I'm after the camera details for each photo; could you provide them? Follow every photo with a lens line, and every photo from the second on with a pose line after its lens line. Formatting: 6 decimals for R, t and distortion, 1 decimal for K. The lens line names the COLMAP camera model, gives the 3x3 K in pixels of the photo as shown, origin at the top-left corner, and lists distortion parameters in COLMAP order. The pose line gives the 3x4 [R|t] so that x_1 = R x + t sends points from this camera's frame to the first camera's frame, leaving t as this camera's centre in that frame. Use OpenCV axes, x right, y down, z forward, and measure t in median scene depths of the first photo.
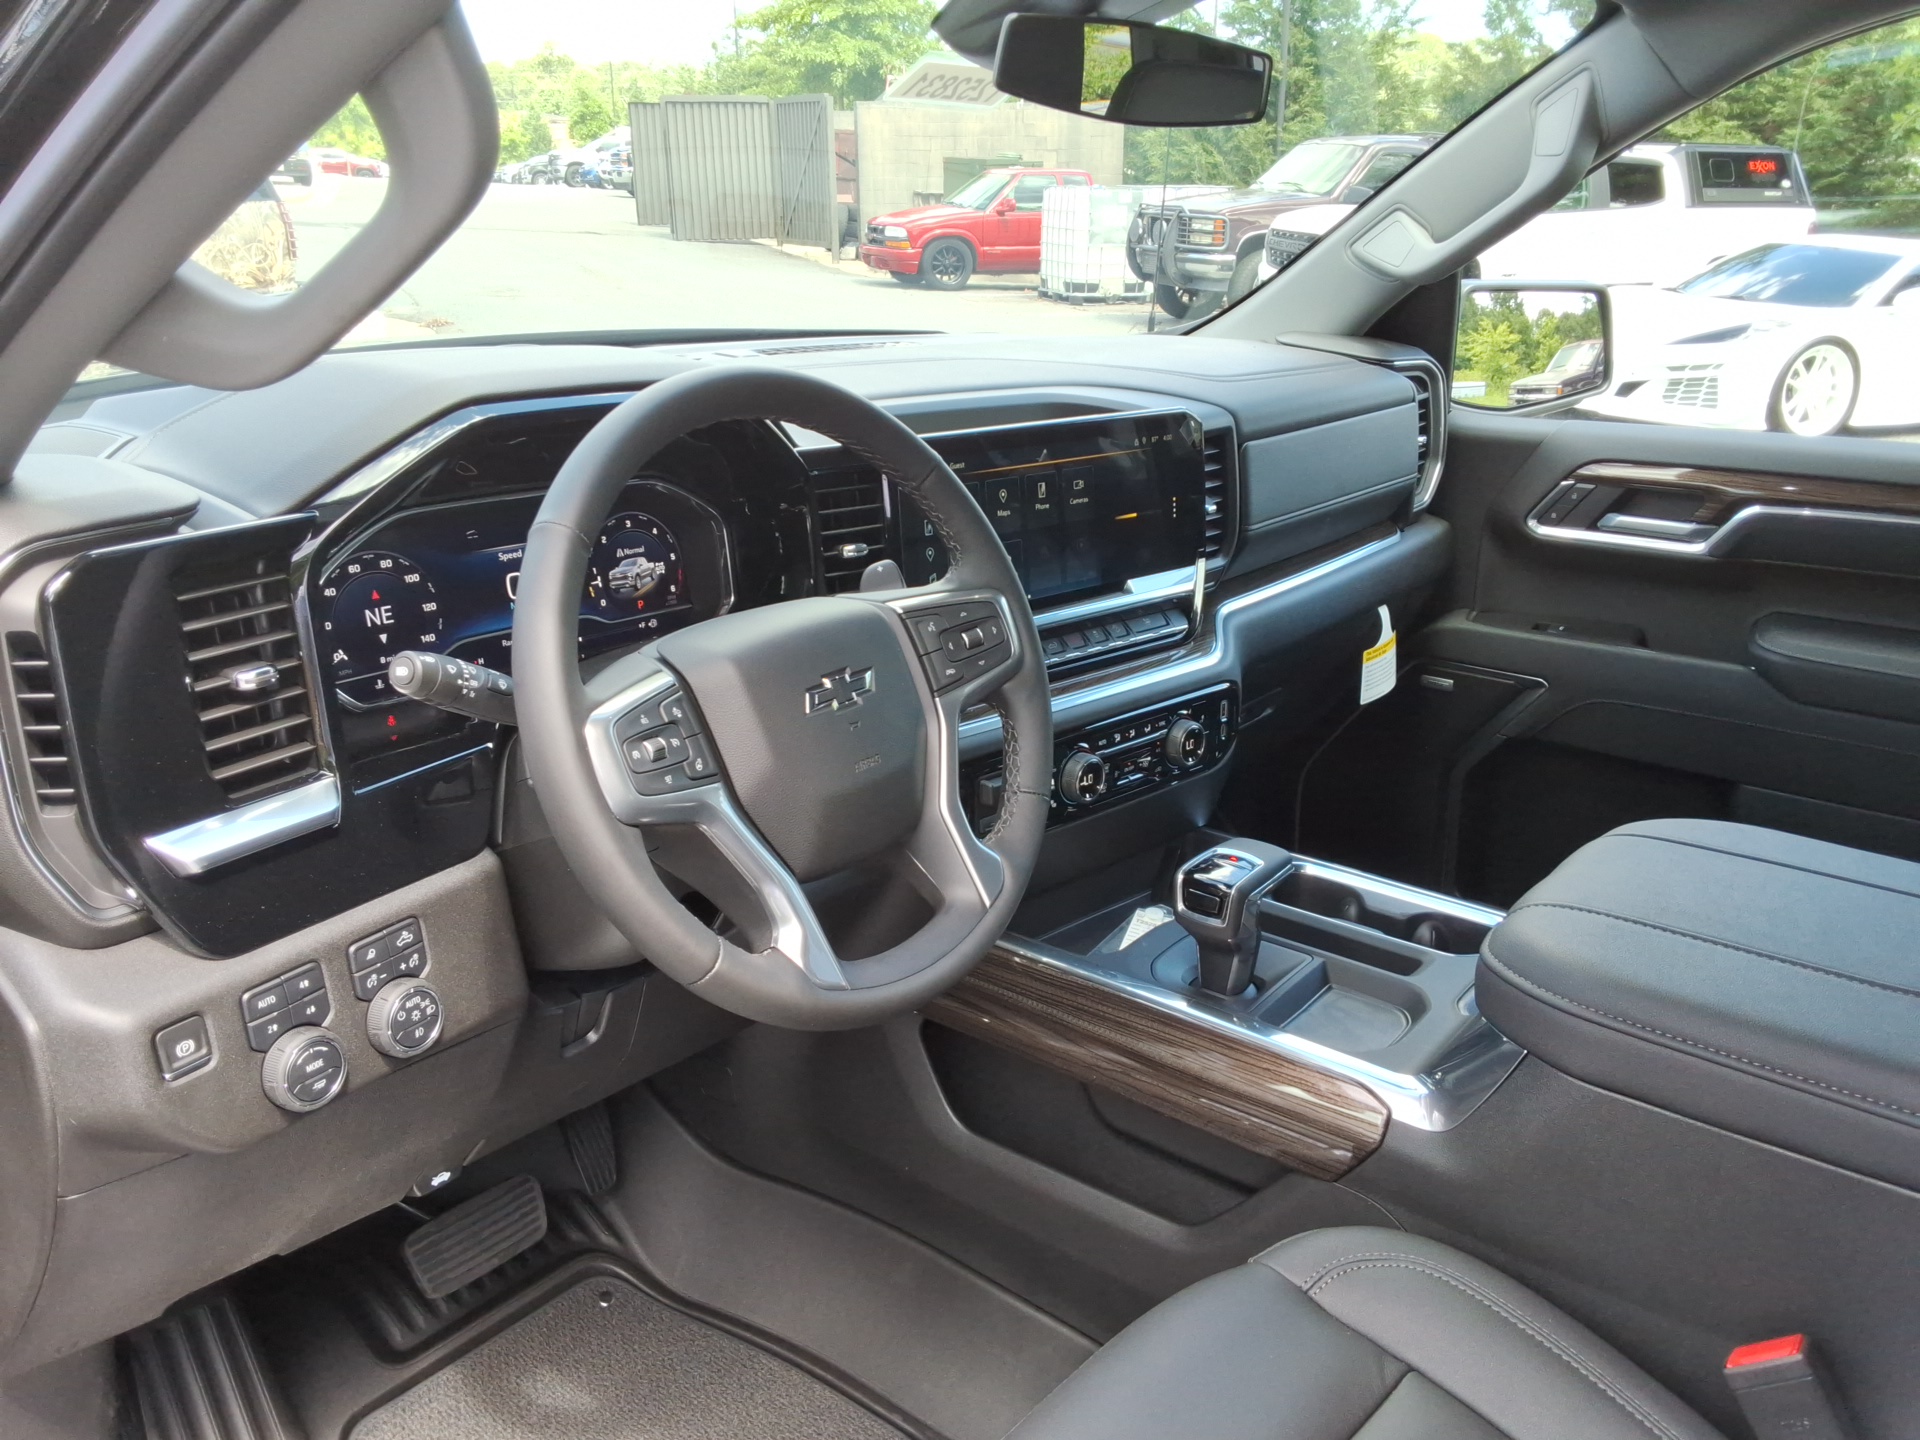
lens RADIAL K [[1550.1, 0, 999.5], [0, 1550.1, 720.7], [0, 0, 1]] dist [0.104825, -0.119638]
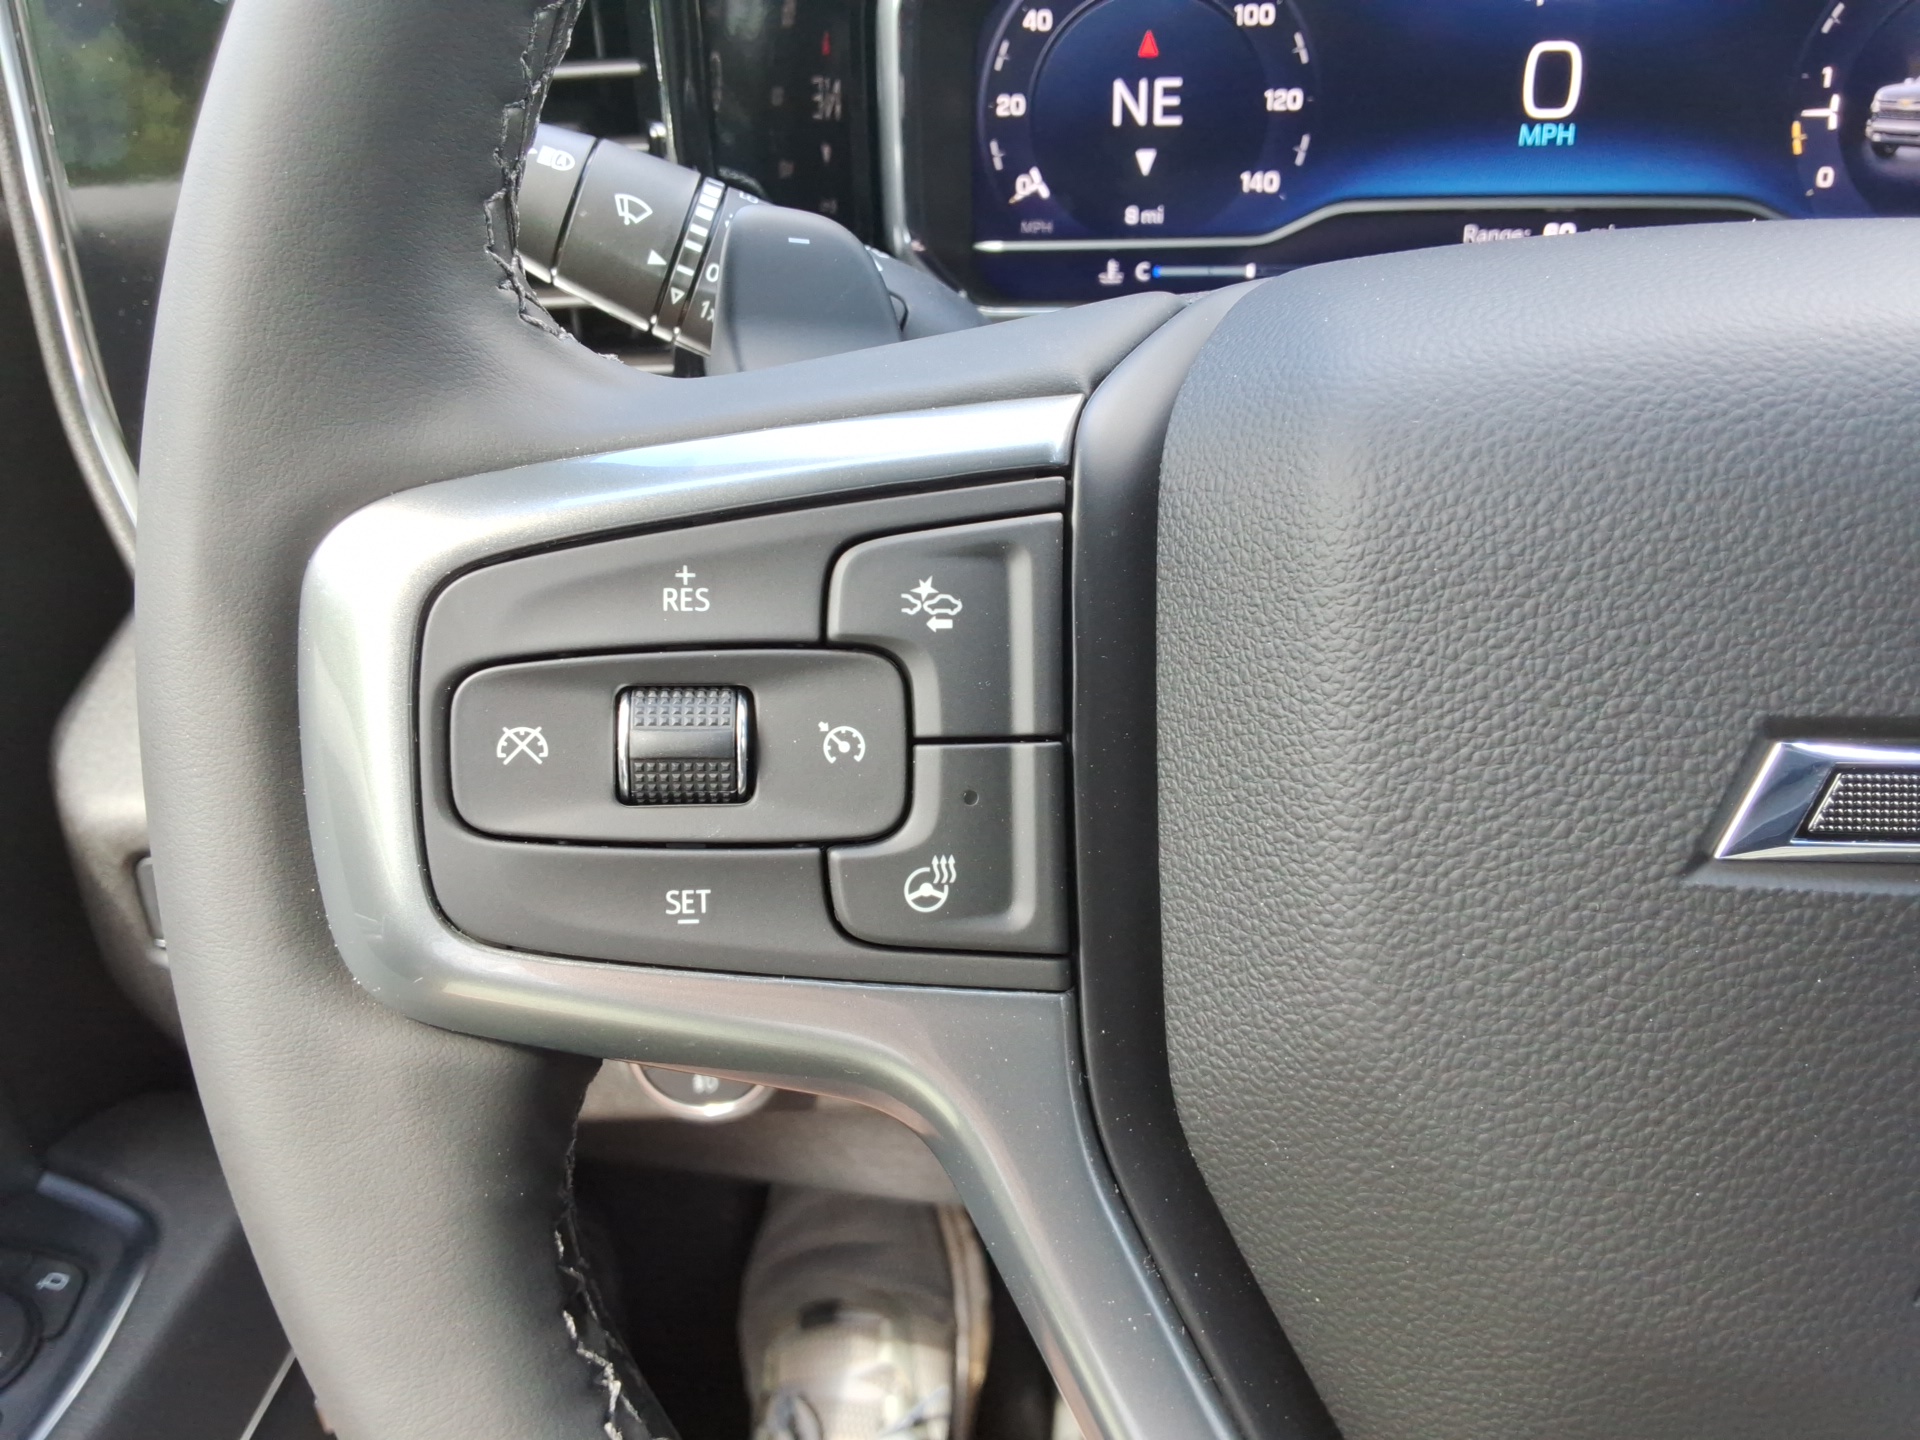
lens RADIAL K [[1571.1, 0, 972.4], [0, 1571.1, 695.3], [0, 0, 1]] dist [0.123877, -0.227059]
pose [[0.499167, 0.394552, -0.771467, -0.030843], [-0.216633, 0.918870, 0.329770, -0.044618], [0.838989, 0.002515, 0.544143, 0.637875]]
